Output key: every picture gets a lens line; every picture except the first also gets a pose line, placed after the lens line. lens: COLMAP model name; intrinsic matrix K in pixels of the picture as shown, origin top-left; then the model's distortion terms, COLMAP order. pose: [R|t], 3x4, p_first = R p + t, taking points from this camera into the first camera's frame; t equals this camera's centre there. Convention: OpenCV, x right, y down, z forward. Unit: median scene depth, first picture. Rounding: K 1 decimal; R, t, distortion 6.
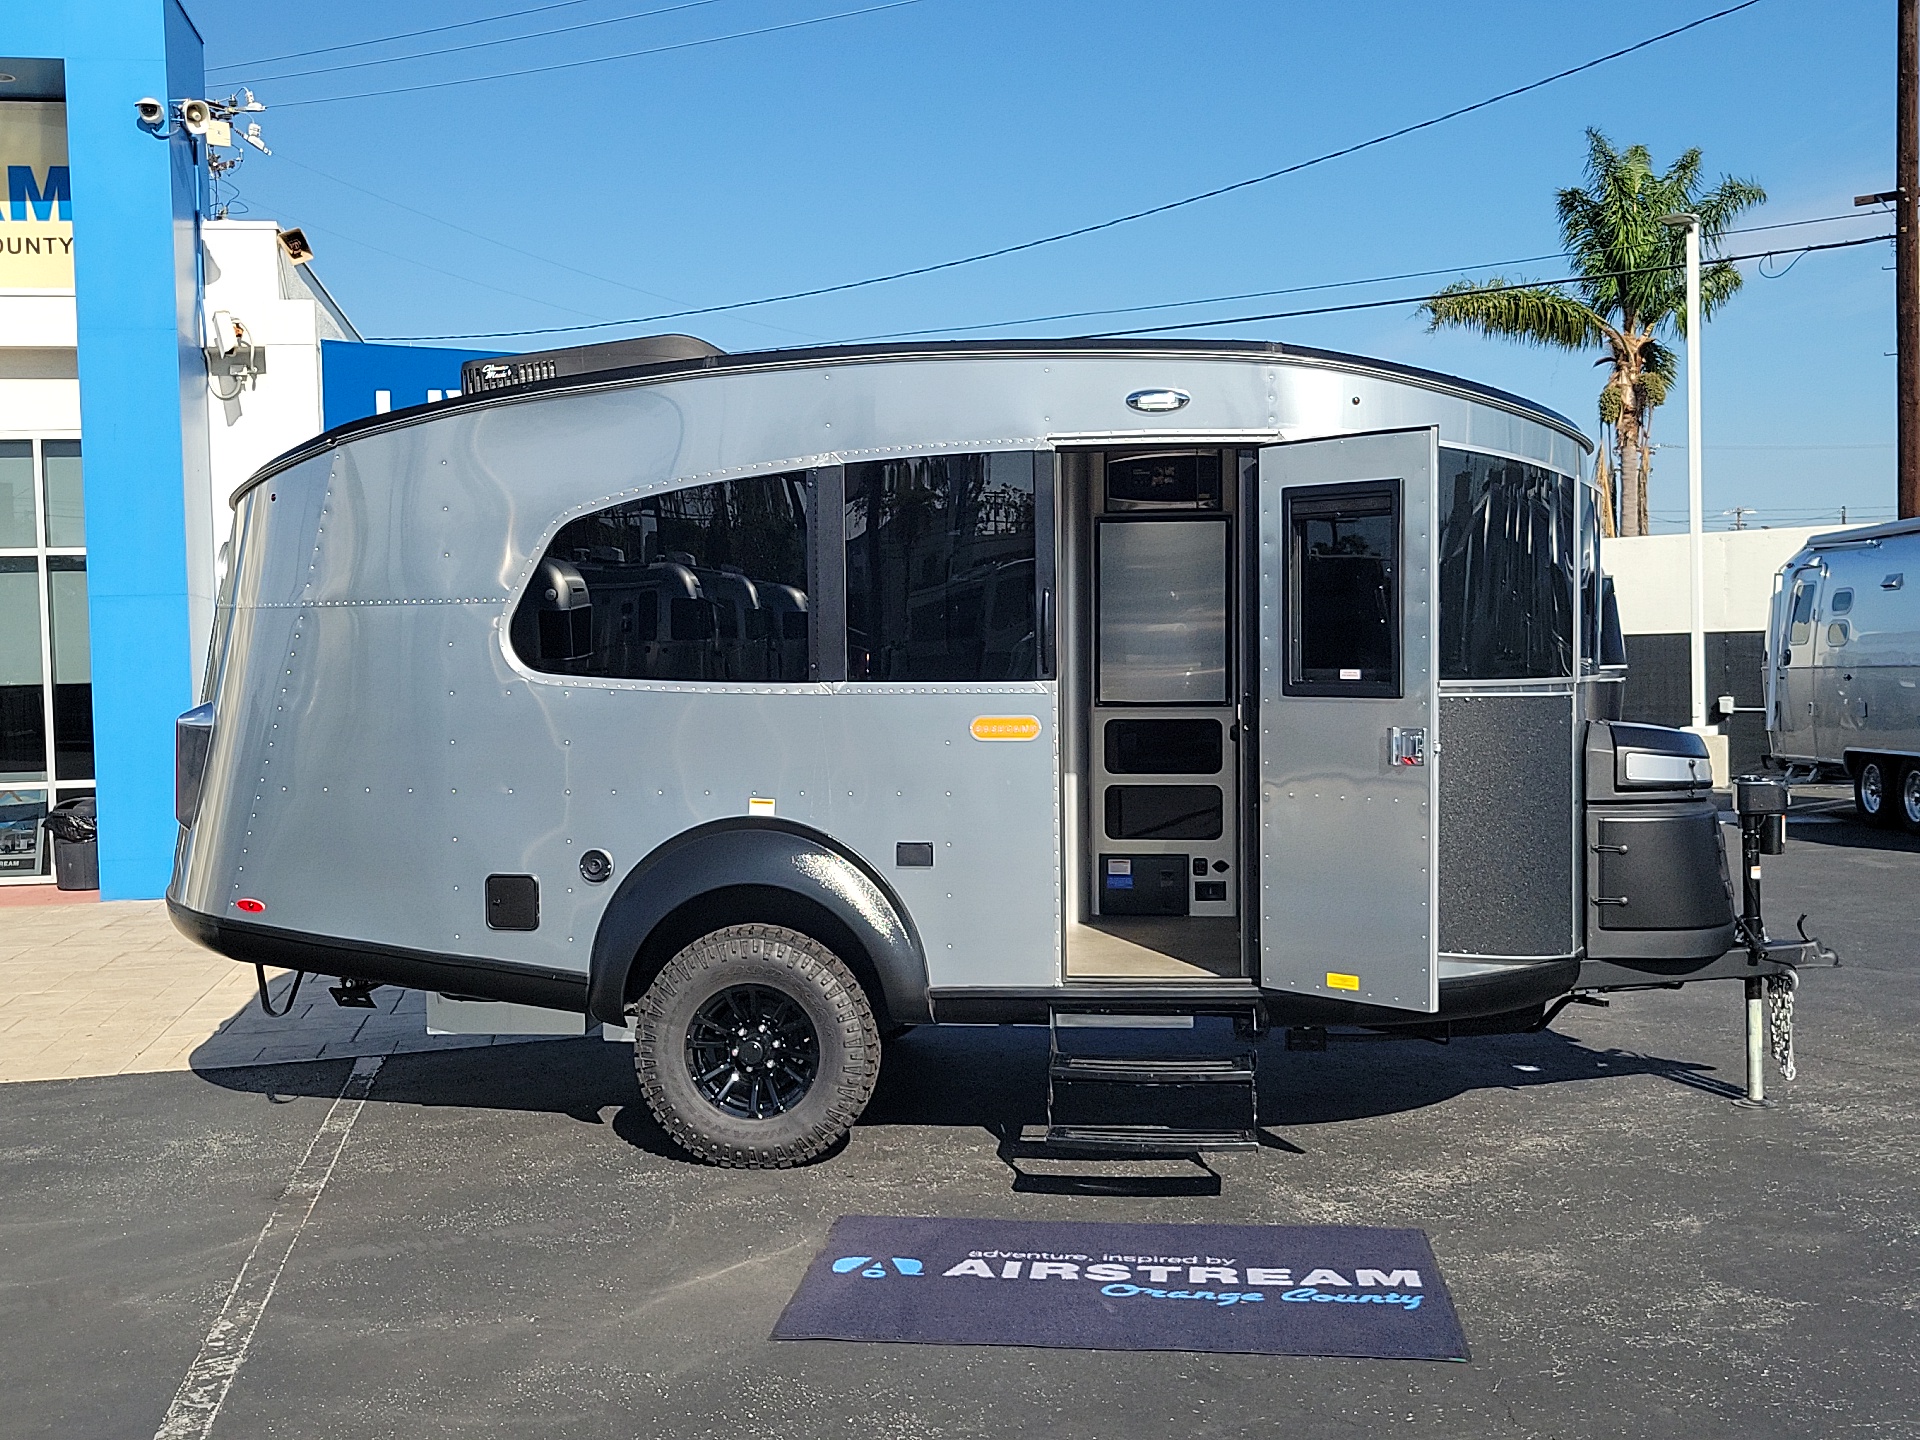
lens RADIAL K [[1499.8, 0, 960.0], [0, 1499.8, 720.0], [0, 0, 1]] dist [0.008059, -0.003187]
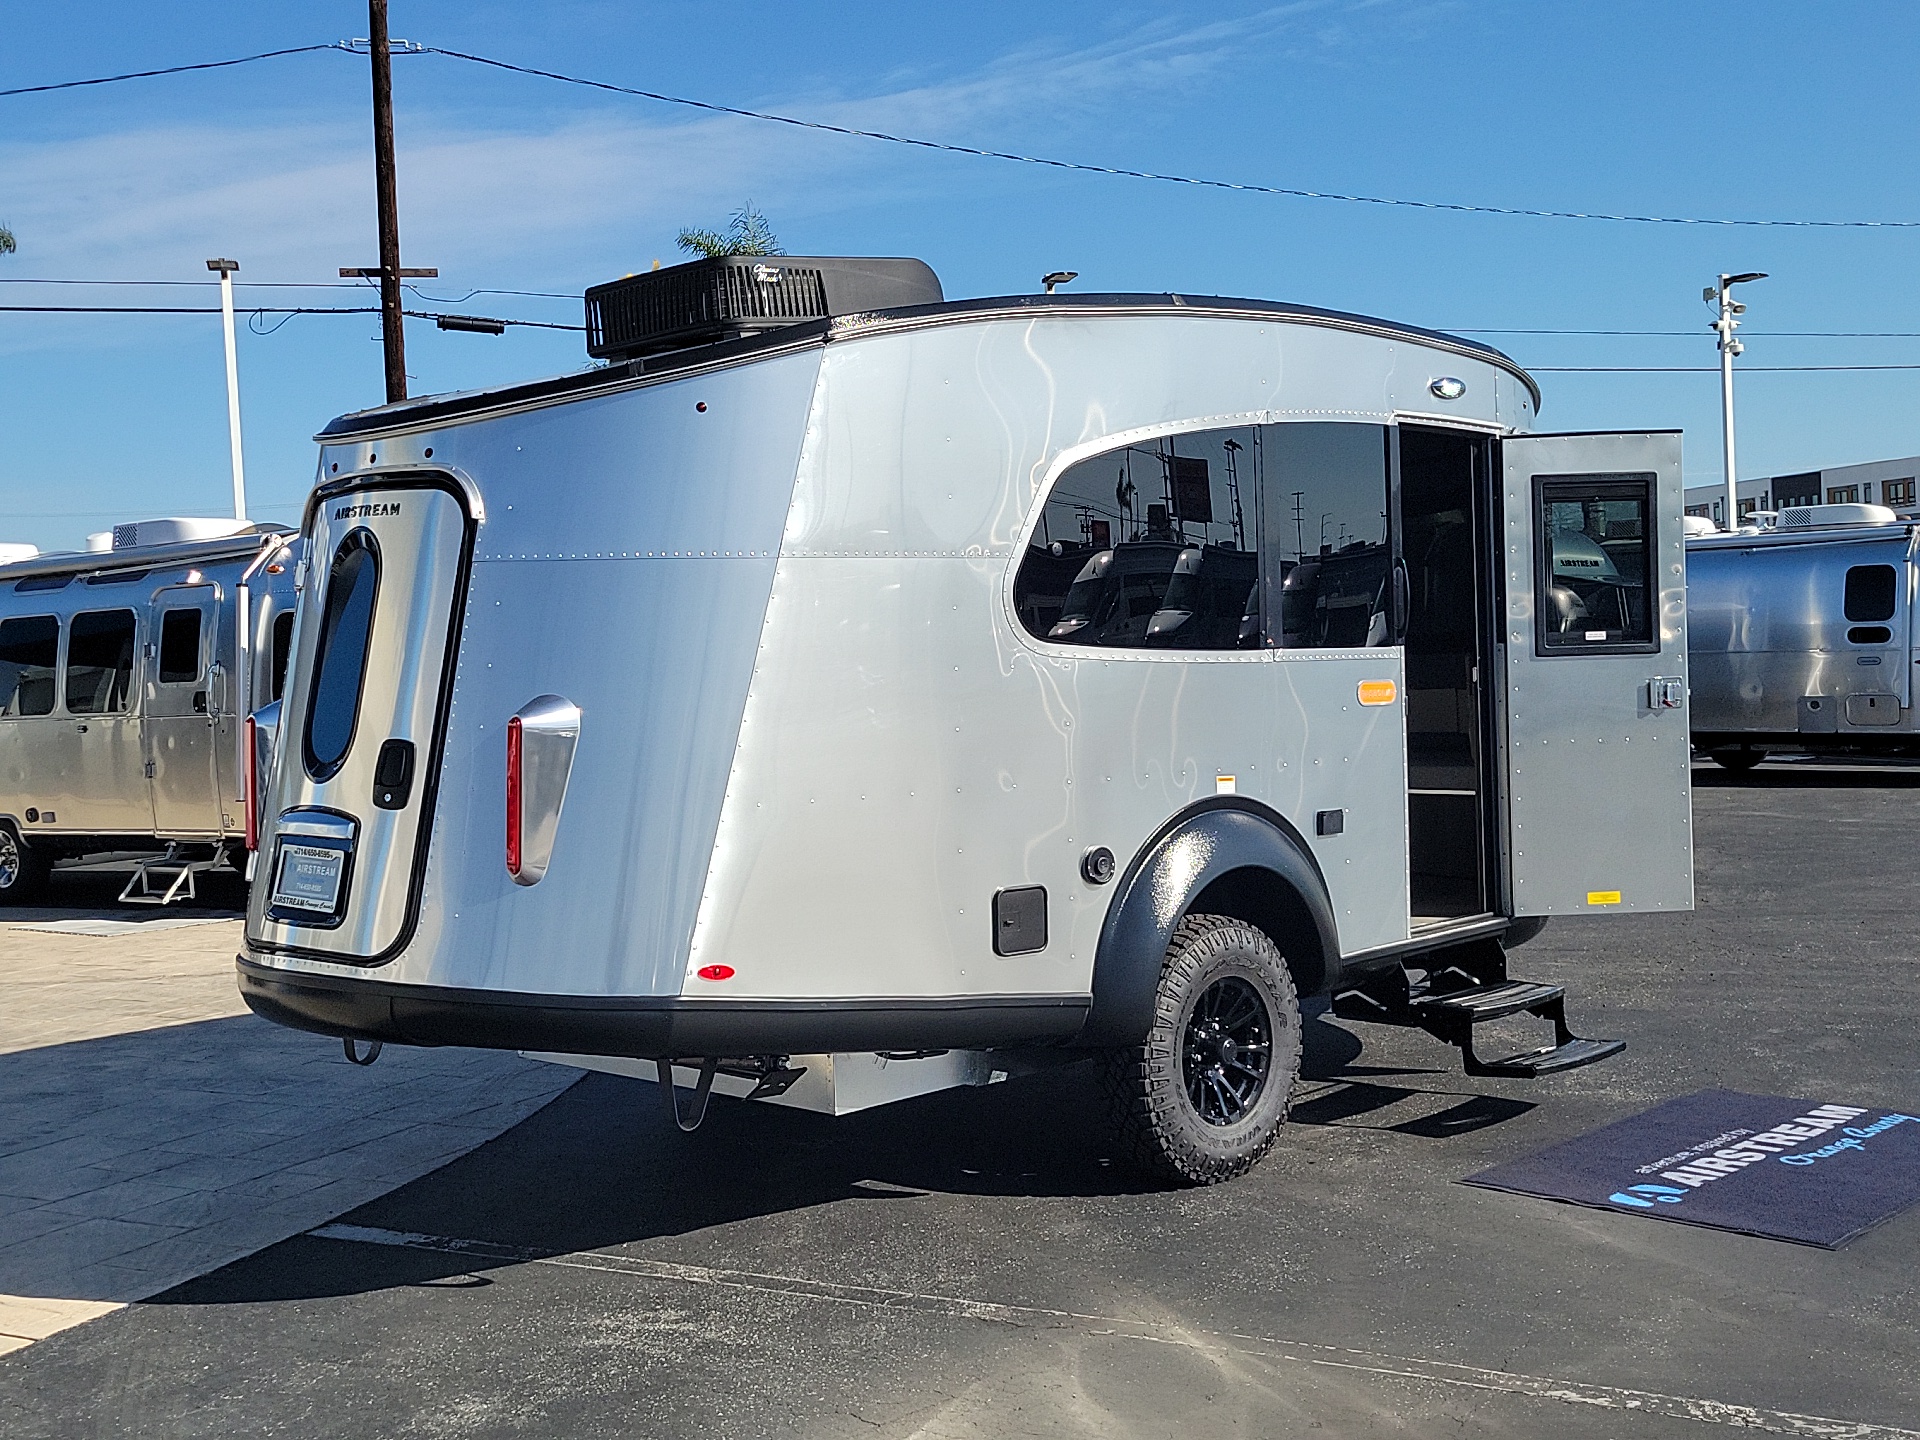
lens RADIAL K [[1499.8, 0, 960.0], [0, 1499.8, 720.0], [0, 0, 1]] dist [0.008059, -0.003187]
pose [[0.784186, -0.038963, 0.619302, -0.824124], [0.055307, 0.998443, -0.007215, 0.015709], [-0.618056, 0.039910, 0.785120, 0.369163]]
